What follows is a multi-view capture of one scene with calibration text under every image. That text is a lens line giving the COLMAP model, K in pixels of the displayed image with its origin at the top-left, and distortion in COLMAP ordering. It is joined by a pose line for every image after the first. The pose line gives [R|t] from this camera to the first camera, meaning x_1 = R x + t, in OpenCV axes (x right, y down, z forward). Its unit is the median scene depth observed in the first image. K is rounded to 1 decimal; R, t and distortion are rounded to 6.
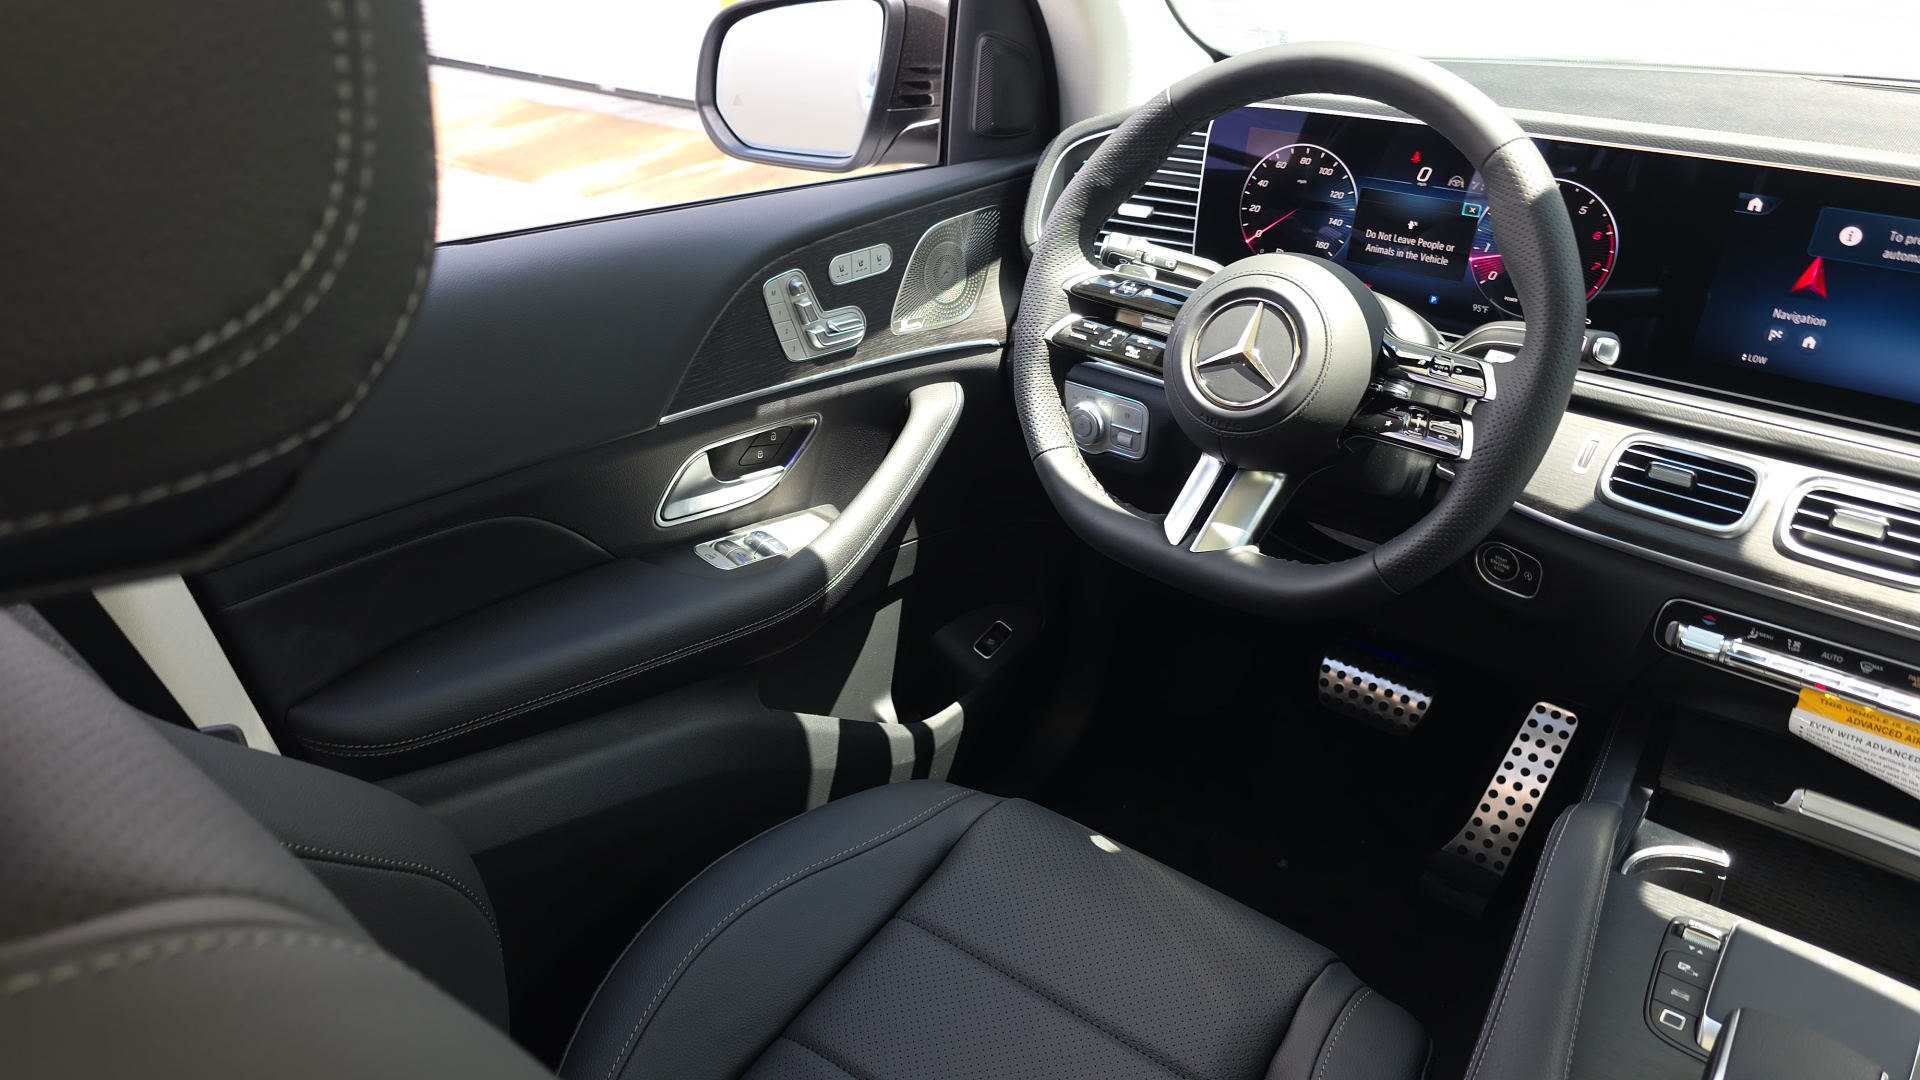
lens RADIAL K [[1314.7, 0, 922.2], [0, 1314.7, 540.9], [0, 0, 1]] dist [0.057766, -0.063500]
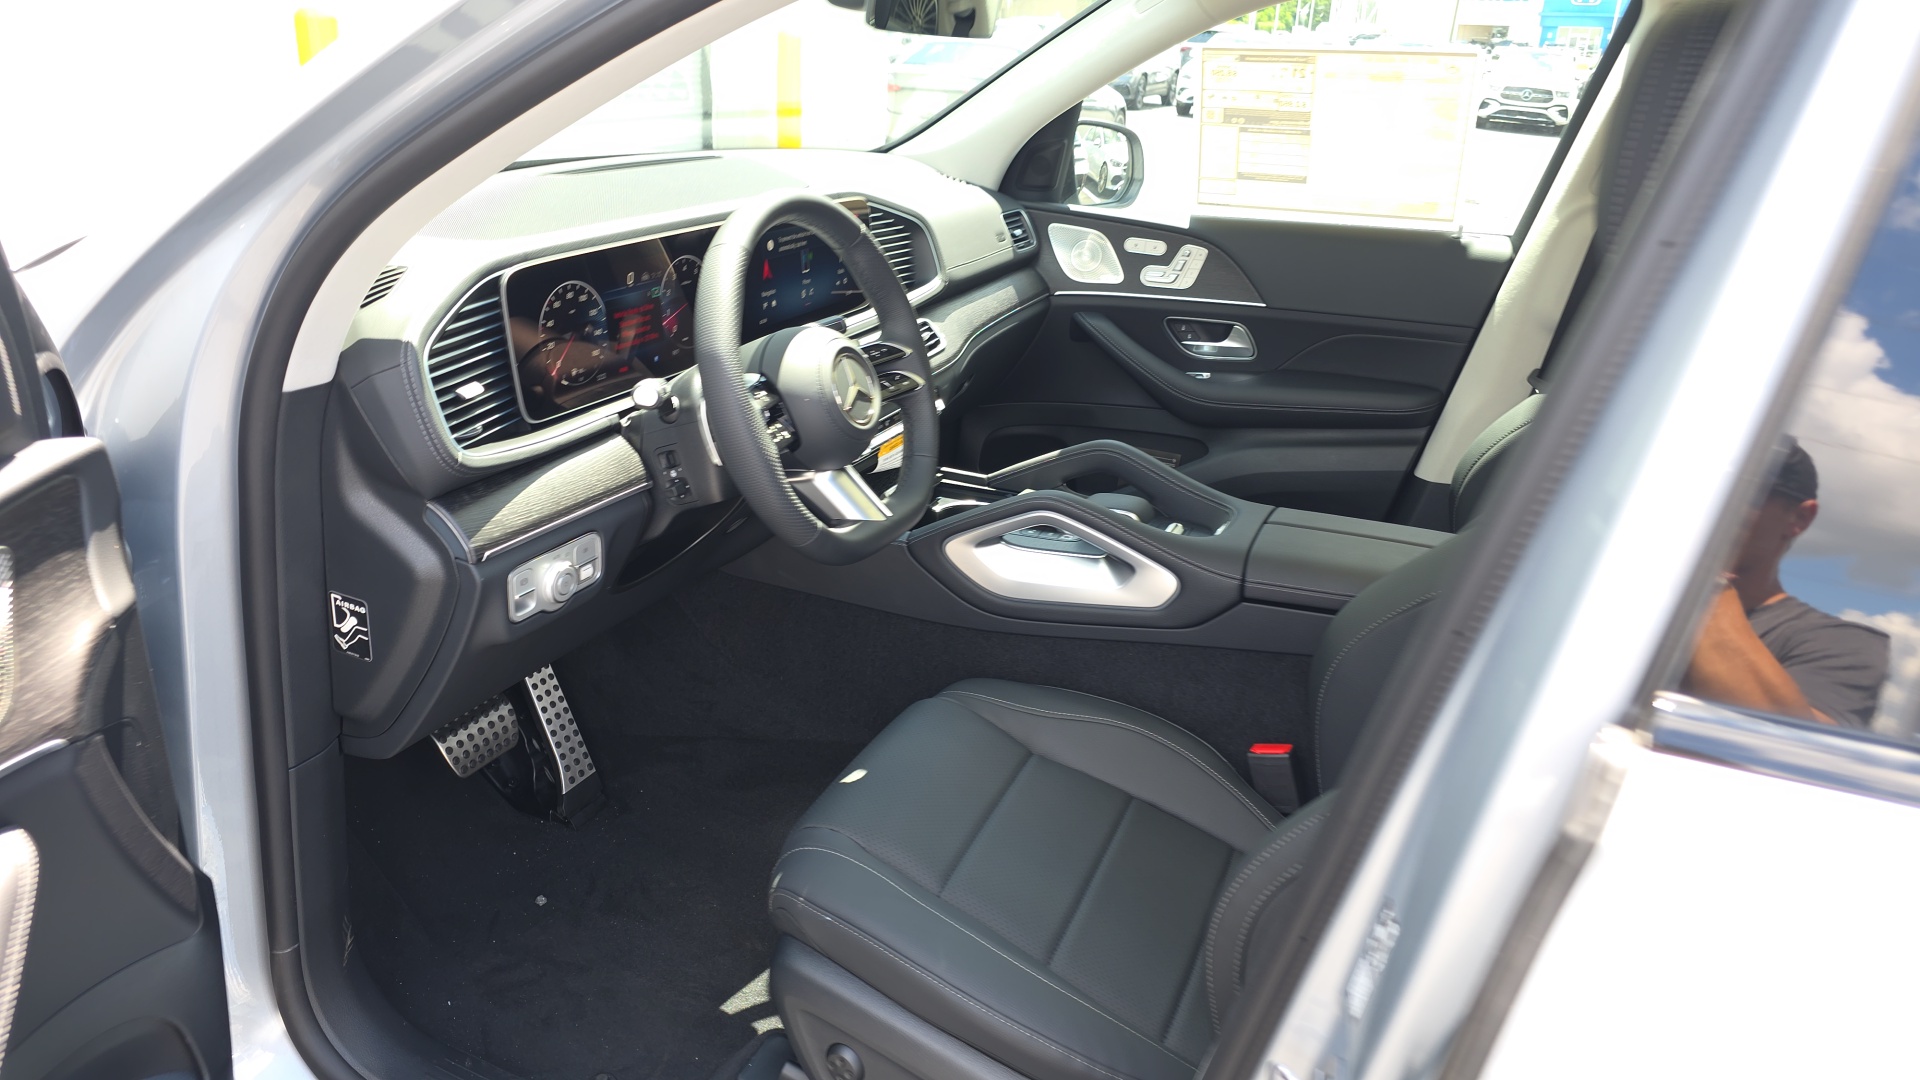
lens RADIAL K [[1314.7, 0, 941.6], [0, 1314.7, 503.5], [0, 0, 1]] dist [0.057766, -0.063500]
pose [[-0.275651, -0.362108, 0.890446, -1.088164], [0.379940, 0.809863, 0.446954, -0.623633], [-0.882985, 0.461520, -0.085660, 1.022727]]
